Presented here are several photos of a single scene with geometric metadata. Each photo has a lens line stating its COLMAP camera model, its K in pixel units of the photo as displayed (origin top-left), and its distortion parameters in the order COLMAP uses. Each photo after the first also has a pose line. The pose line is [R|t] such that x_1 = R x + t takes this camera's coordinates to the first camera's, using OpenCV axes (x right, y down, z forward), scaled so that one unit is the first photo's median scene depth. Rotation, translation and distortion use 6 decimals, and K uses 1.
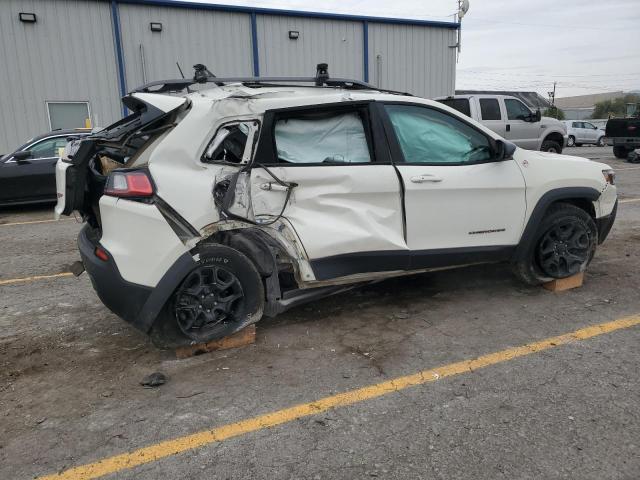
lens RADIAL K [[531.7, 0, 320.2], [0, 531.7, 256.5], [0, 0, 1]] dist [0.015624, 0.001062]
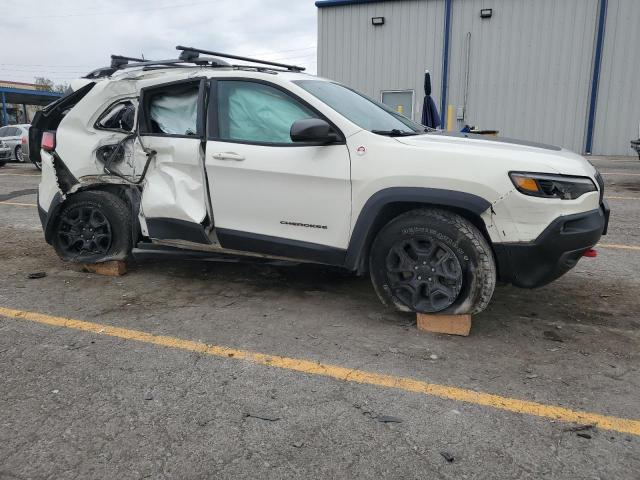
lens RADIAL K [[533.9, 0, 320.0], [0, 533.9, 240.0], [0, 0, 1]] dist [0.030397, -0.006768]
pose [[0.655889, 0.182336, -0.732505, 1.078693], [-0.193231, 0.978612, 0.070578, -0.099387], [0.729707, 0.095251, 0.677093, 0.485245]]
